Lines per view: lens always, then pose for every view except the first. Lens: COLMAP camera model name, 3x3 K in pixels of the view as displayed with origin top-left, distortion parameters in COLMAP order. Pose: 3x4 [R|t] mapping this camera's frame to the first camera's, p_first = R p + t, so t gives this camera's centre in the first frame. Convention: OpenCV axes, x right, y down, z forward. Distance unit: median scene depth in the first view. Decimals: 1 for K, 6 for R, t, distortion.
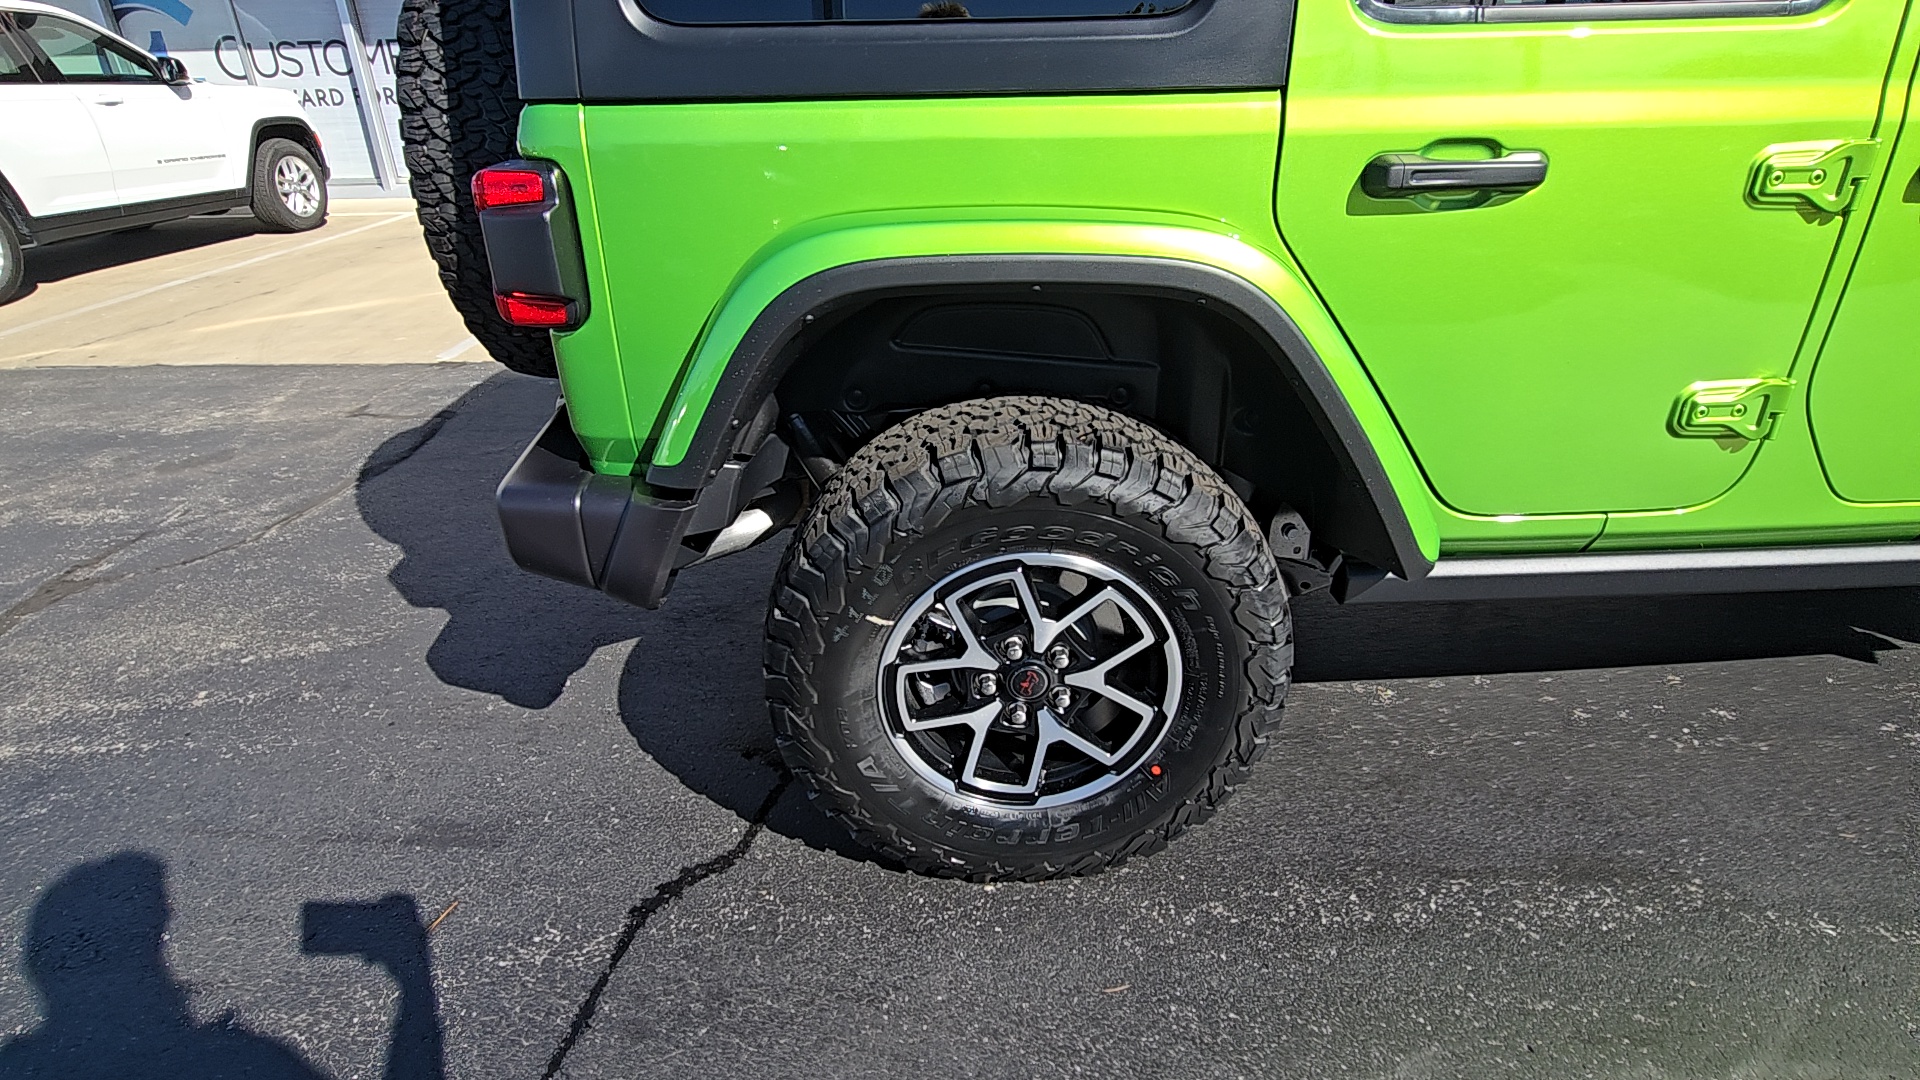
lens RADIAL K [[966.2, 0, 952.5], [0, 966.2, 540.7], [0, 0, 1]] dist [0.001355, -0.000915]
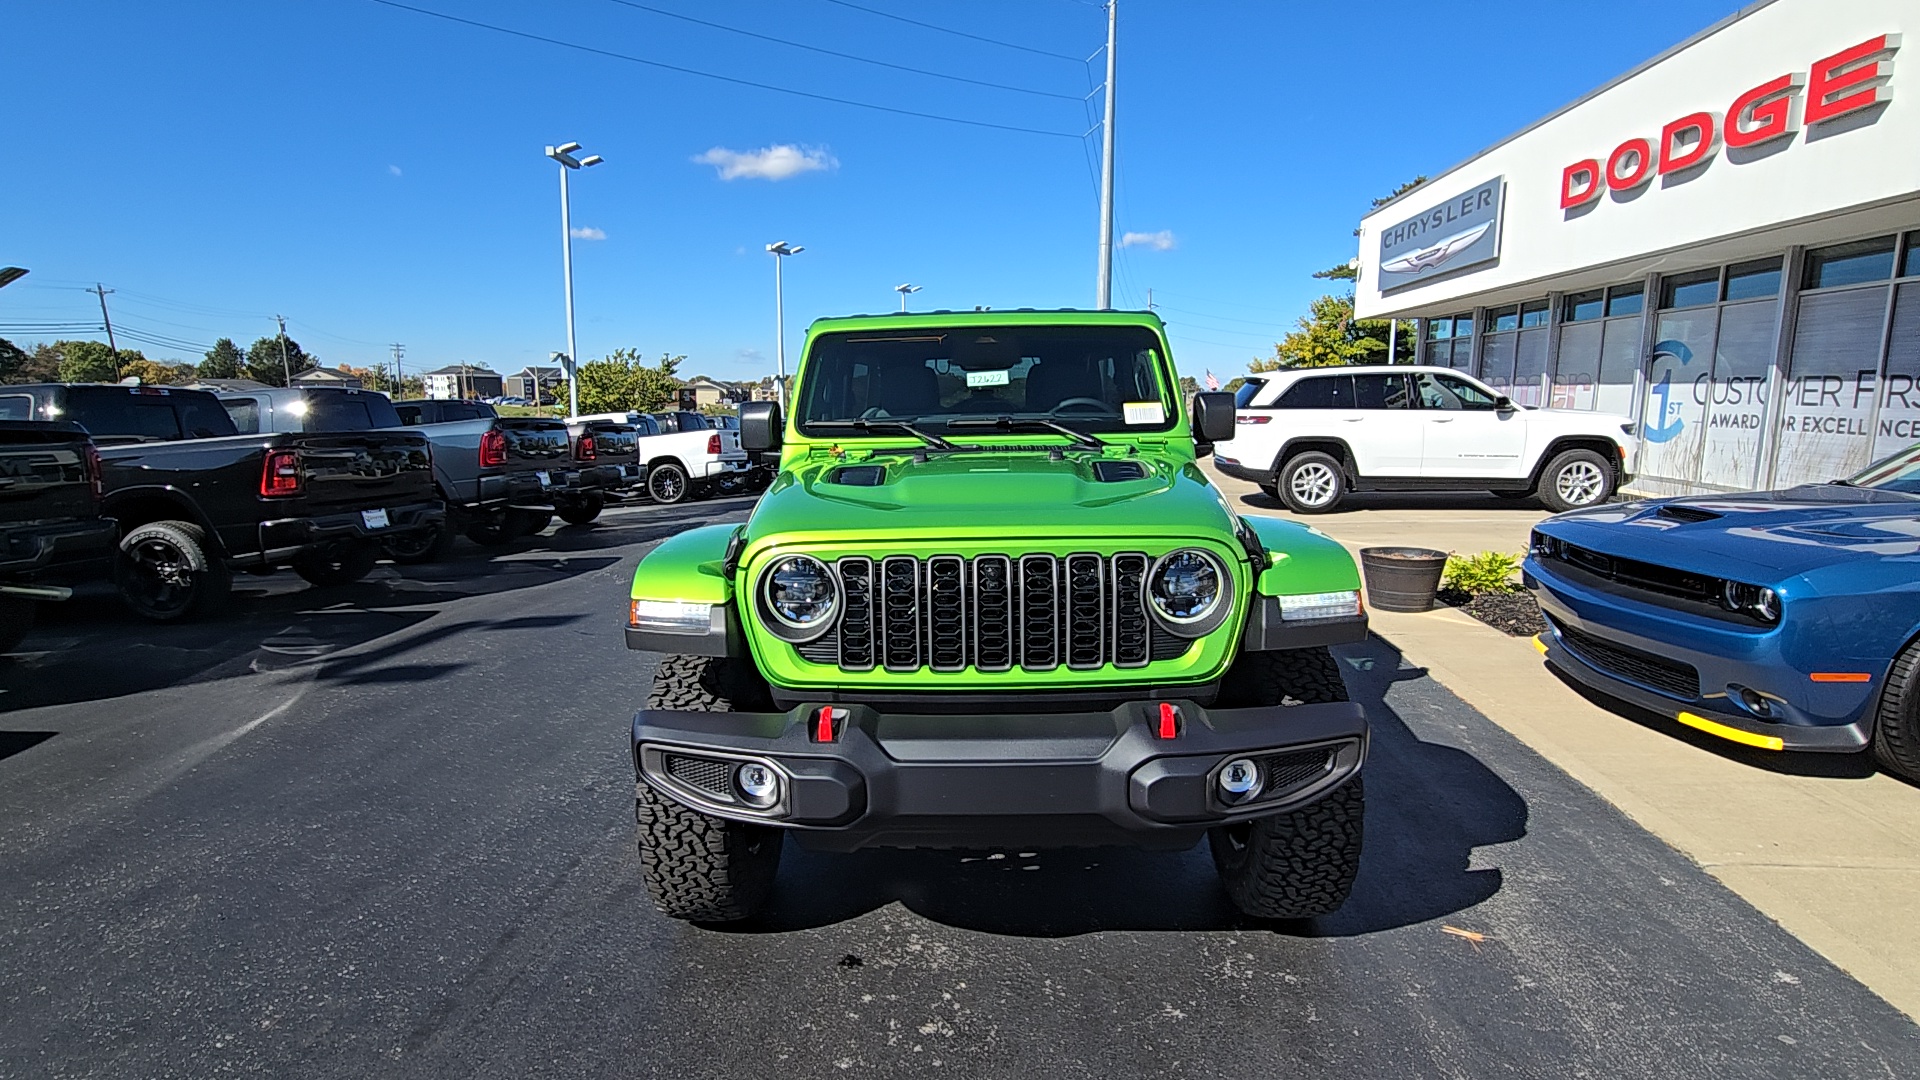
lens RADIAL K [[966.2, 0, 950.3], [0, 966.2, 549.1], [0, 0, 1]] dist [0.001355, -0.000915]
pose [[-0.053406, 0.183394, -0.981588, 2.692466], [-0.433568, 0.881241, 0.188235, -0.632710], [0.899537, 0.435638, 0.032450, 0.857892]]
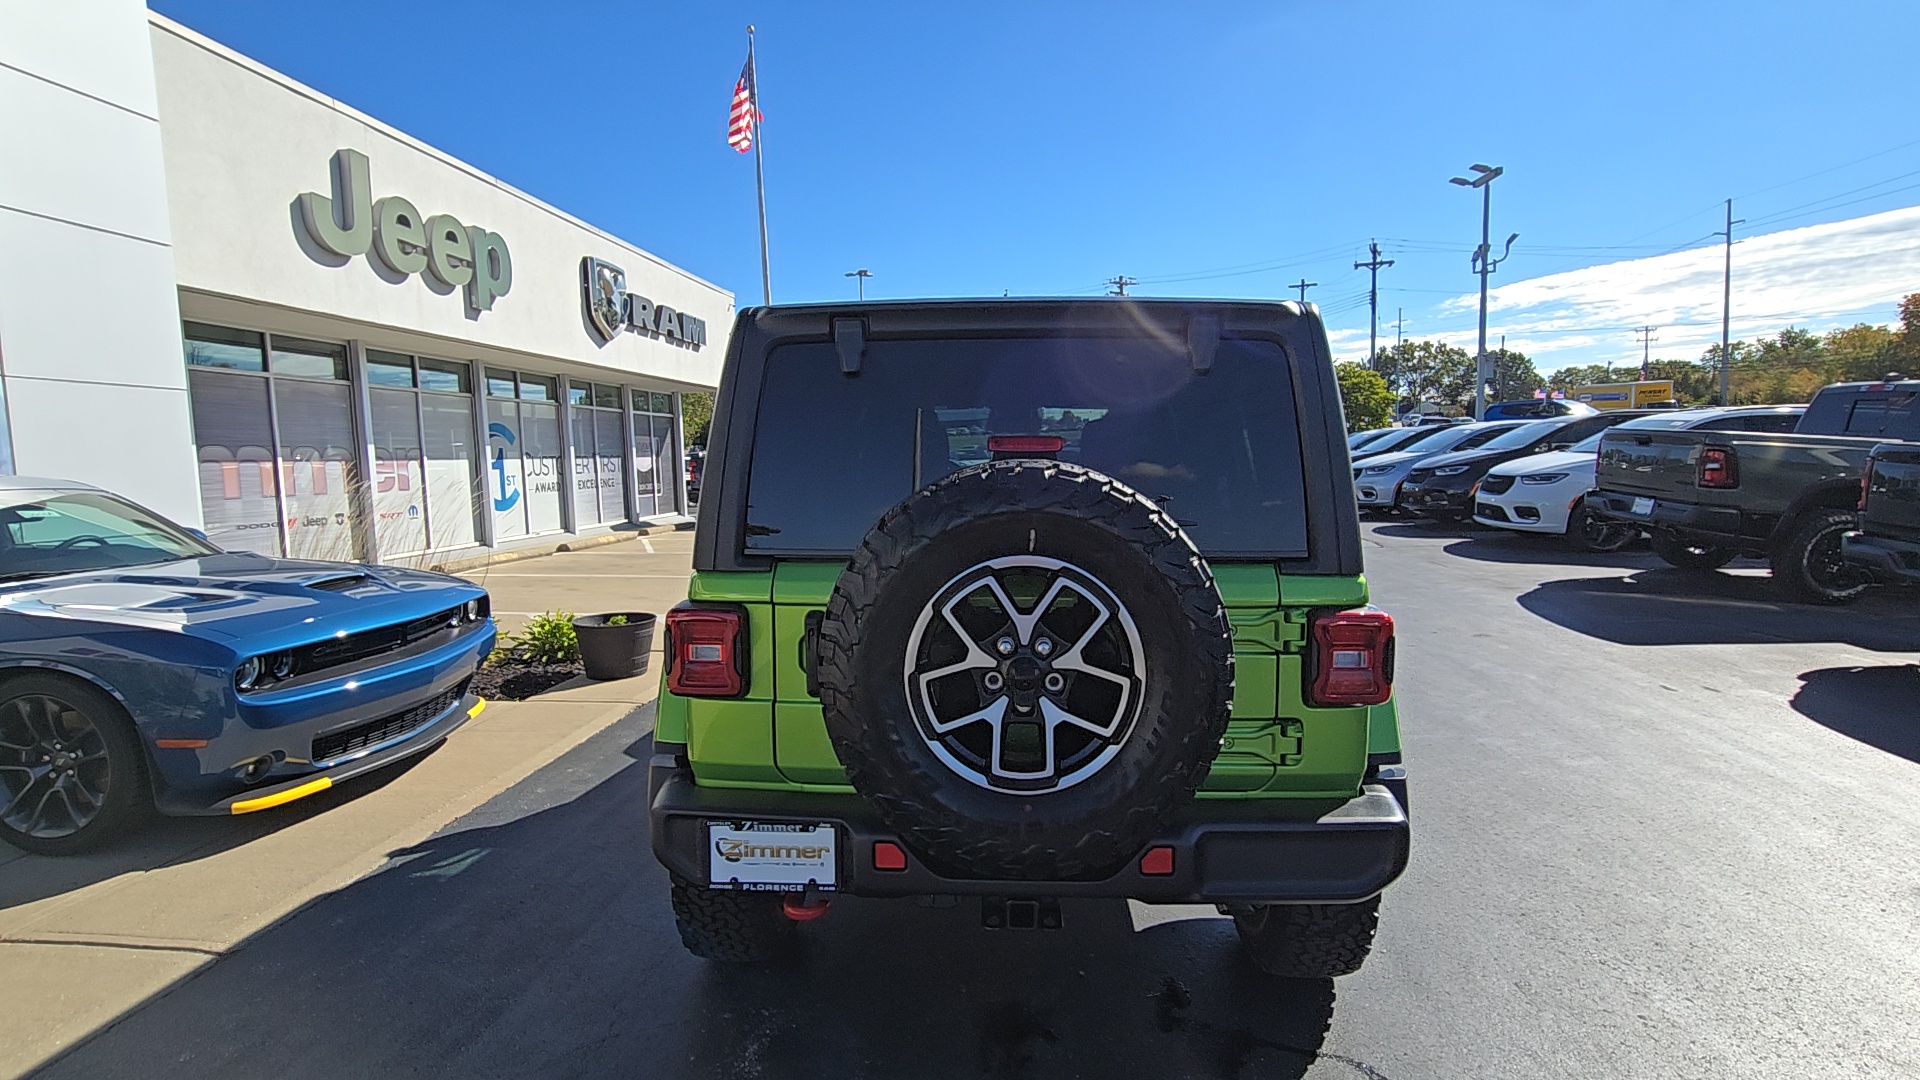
lens RADIAL K [[966.2, 0, 951.5], [0, 966.2, 548.7], [0, 0, 1]] dist [0.001355, -0.000915]
pose [[0.078348, -0.072535, 0.994284, -1.293720], [0.452183, 0.891440, 0.029401, -0.510649], [-0.888477, 0.447295, 0.102642, 0.843327]]
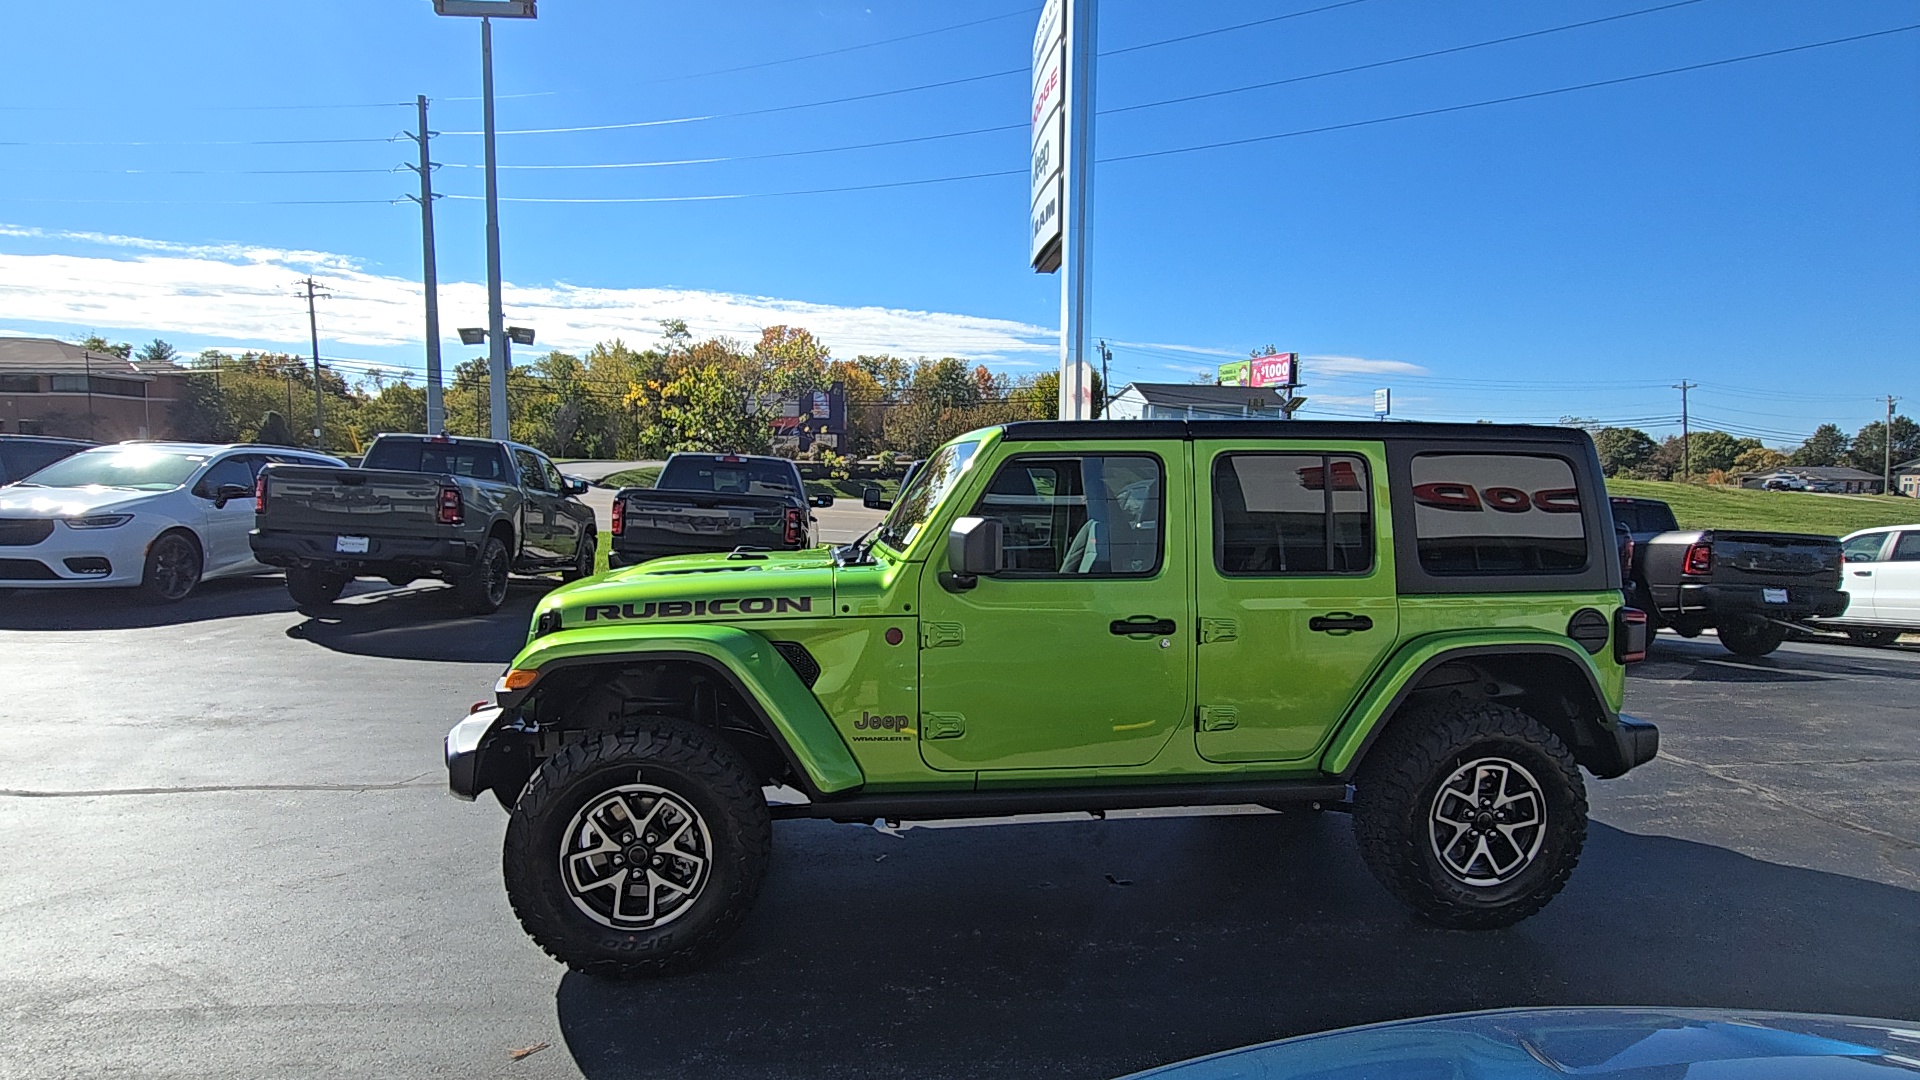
lens RADIAL K [[966.2, 0, 951.2], [0, 966.2, 542.5], [0, 0, 1]] dist [0.001355, -0.000915]
pose [[-0.992209, 0.021622, -0.122690, 1.123666], [-0.043106, 0.864410, 0.500937, -1.473788], [0.116886, 0.502323, -0.856743, 2.516391]]
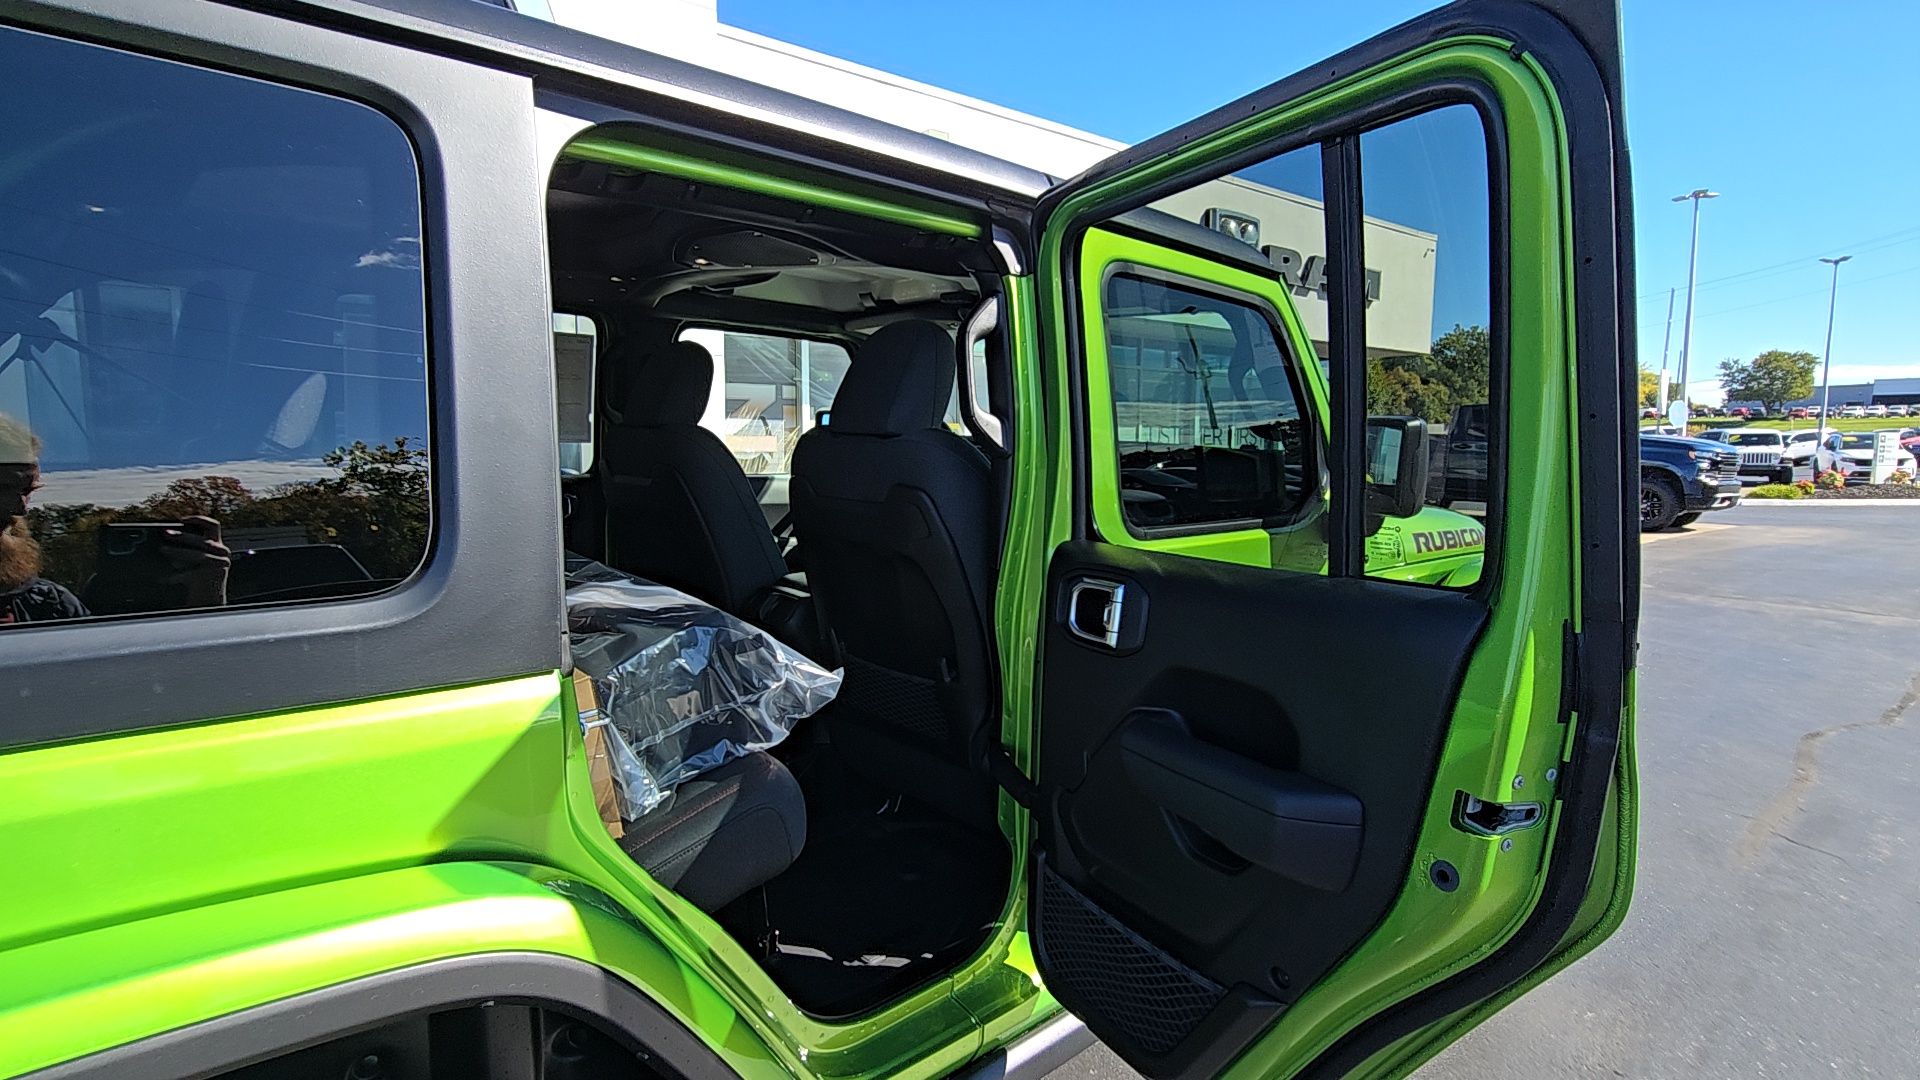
lens RADIAL K [[966.2, 0, 949.3], [0, 966.2, 546.7], [0, 0, 1]] dist [0.001355, -0.000915]
pose [[0.755943, -0.042398, 0.653263, 0.043895], [0.258779, 0.935976, -0.238708, -0.167835], [-0.601318, 0.349501, 0.718517, 0.130262]]
